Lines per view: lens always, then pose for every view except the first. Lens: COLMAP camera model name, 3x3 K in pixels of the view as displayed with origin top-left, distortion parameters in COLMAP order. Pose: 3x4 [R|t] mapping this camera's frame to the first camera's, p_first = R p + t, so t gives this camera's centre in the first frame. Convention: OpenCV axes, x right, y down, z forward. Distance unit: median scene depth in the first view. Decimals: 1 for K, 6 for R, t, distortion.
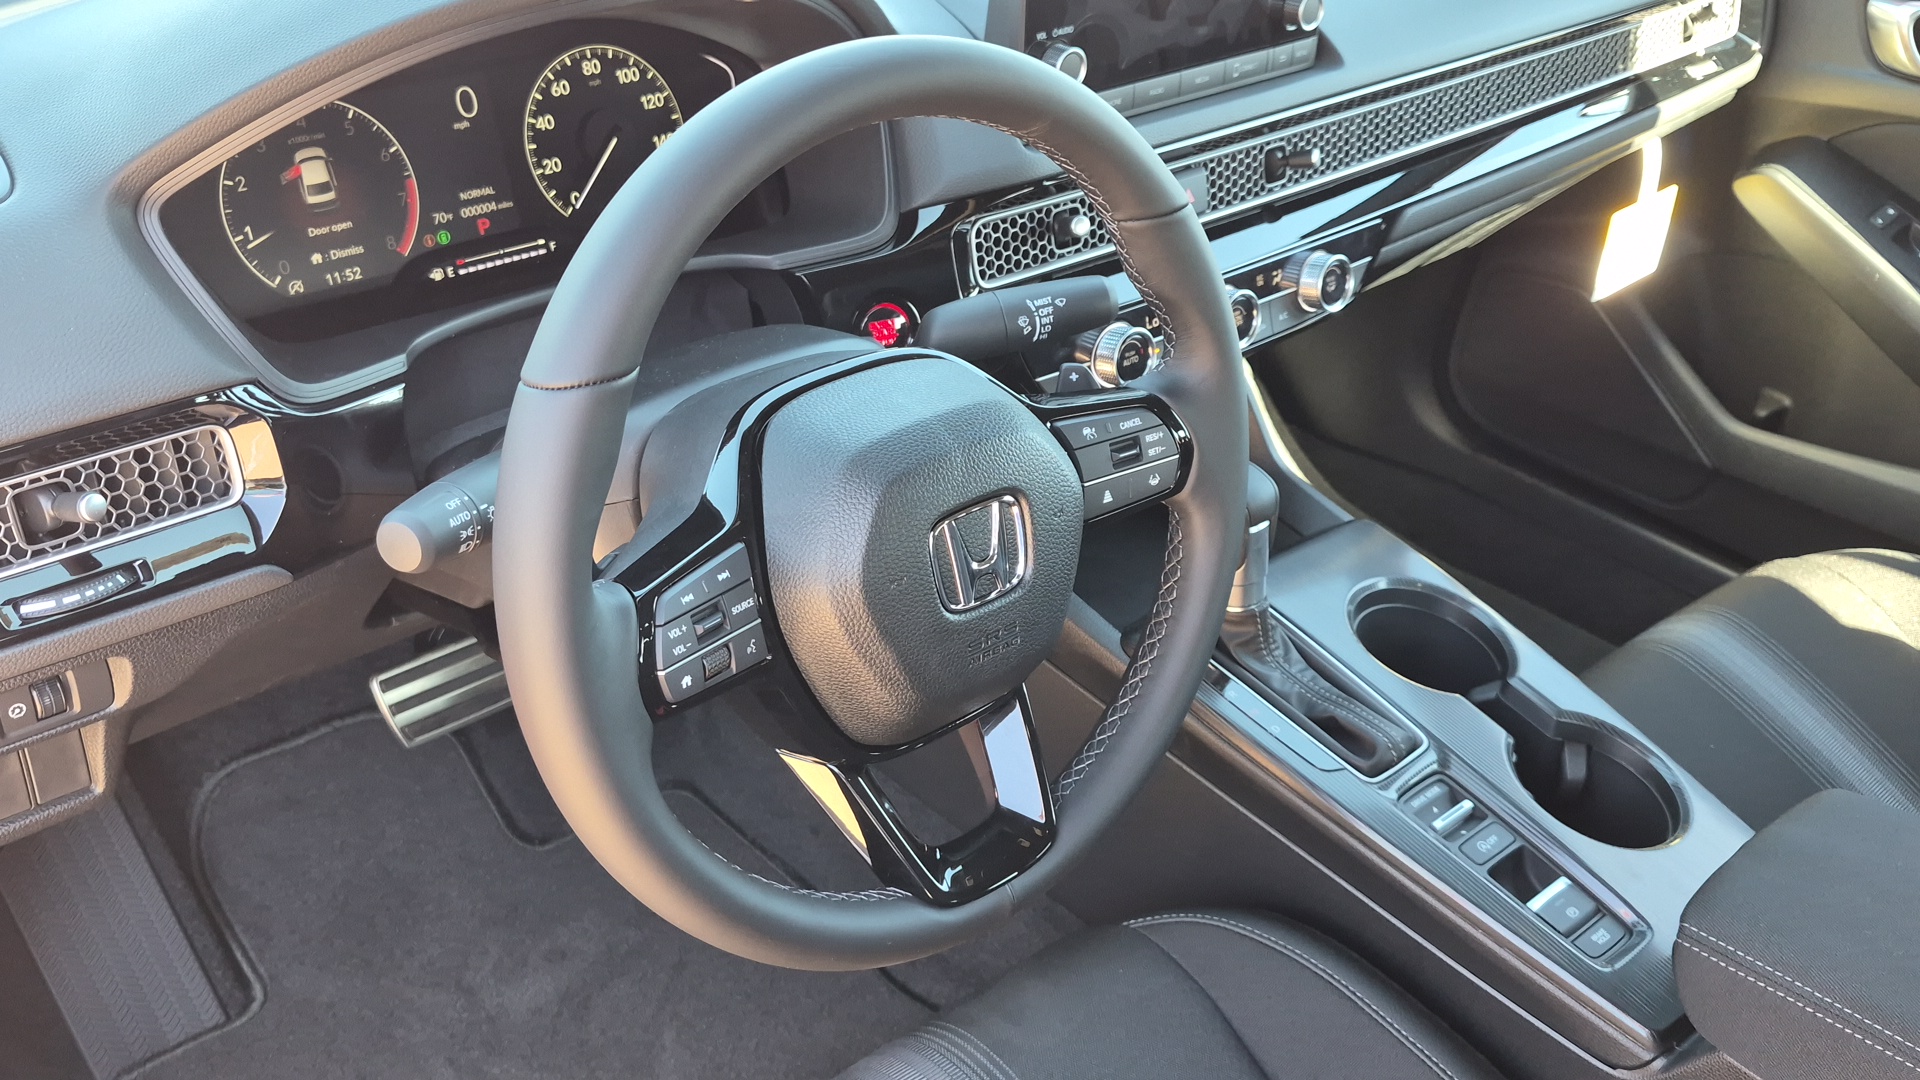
lens RADIAL K [[1786.3, 0, 966.7], [0, 1786.3, 544.6], [0, 0, 1]] dist [0.057719, 0.000000]
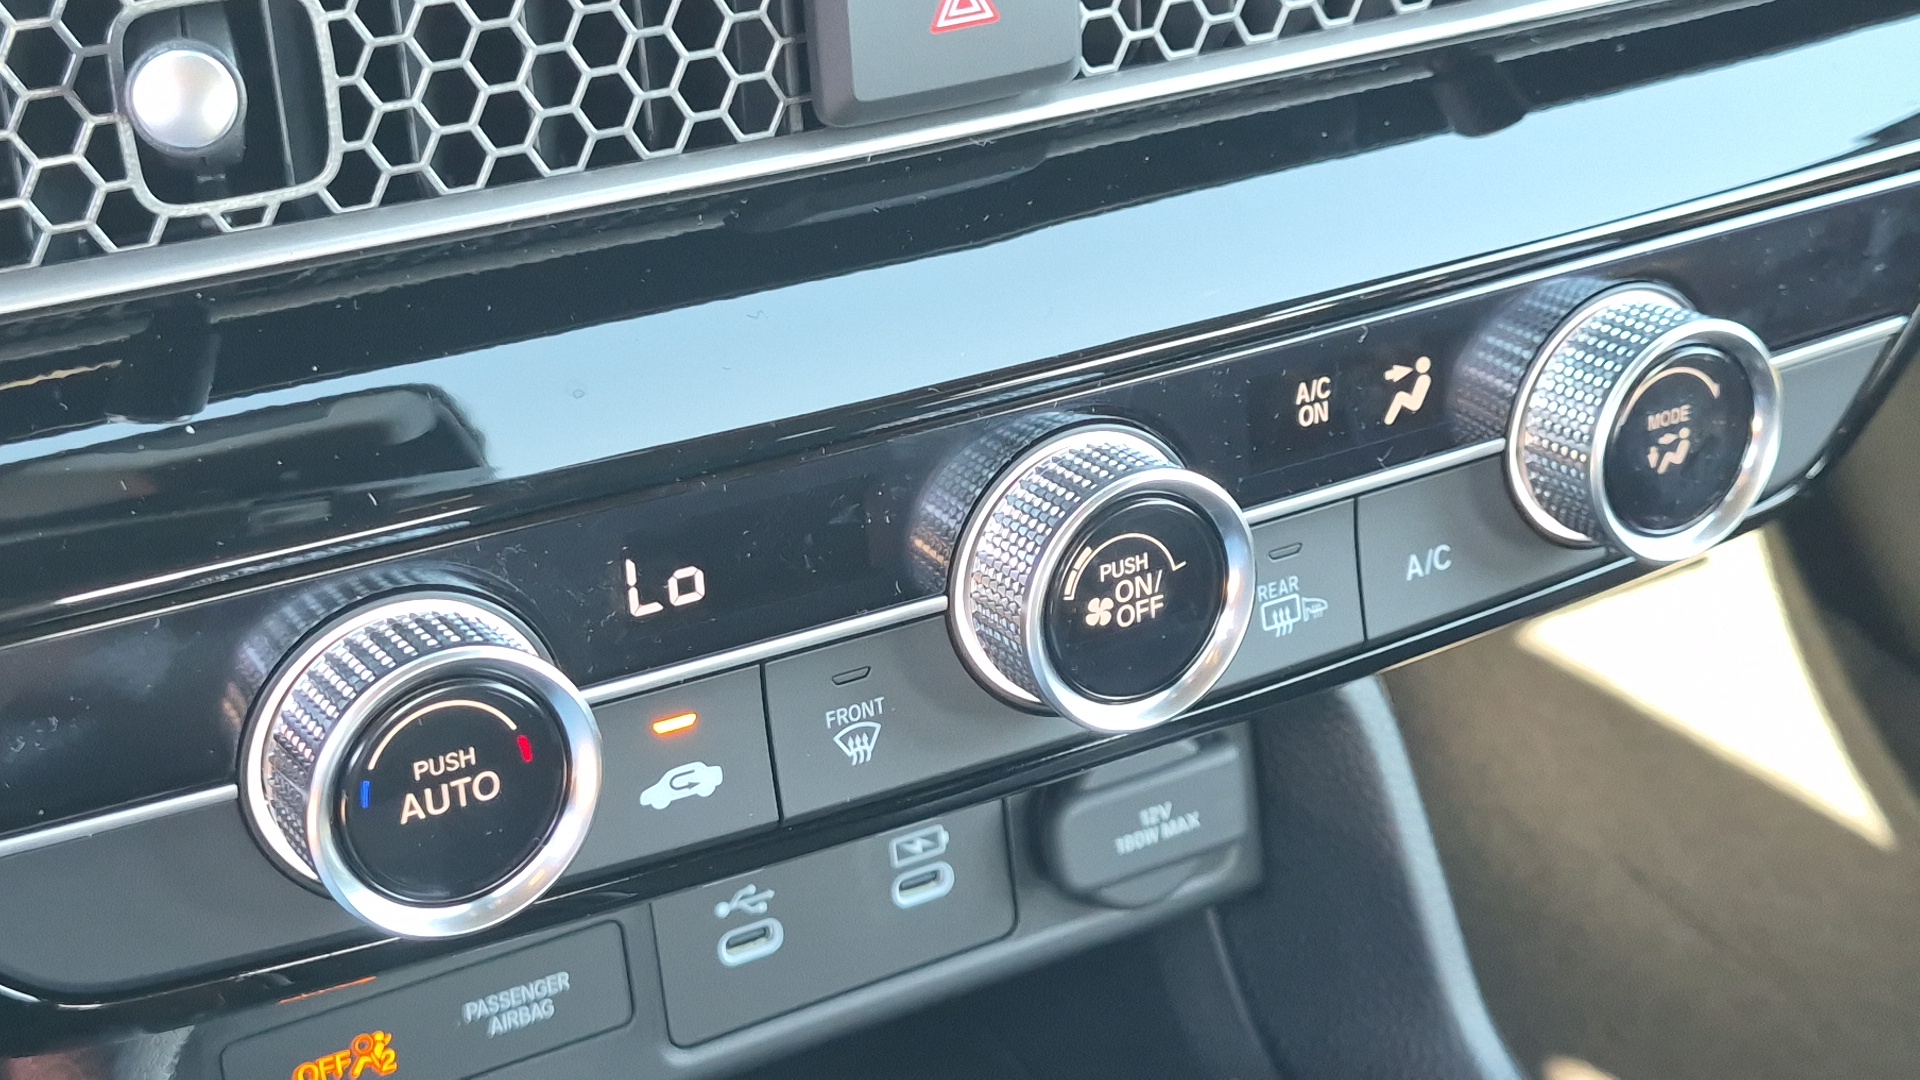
lens RADIAL K [[2986.3, 0, 958.9], [0, 2986.3, 546.2], [0, 0, 1]] dist [0.011486, 0.000000]
pose [[0.980280, 0.113173, -0.161999, 0.210899], [-0.111918, 0.993574, 0.016882, -0.151990], [0.162869, 0.001582, 0.986646, 0.734185]]
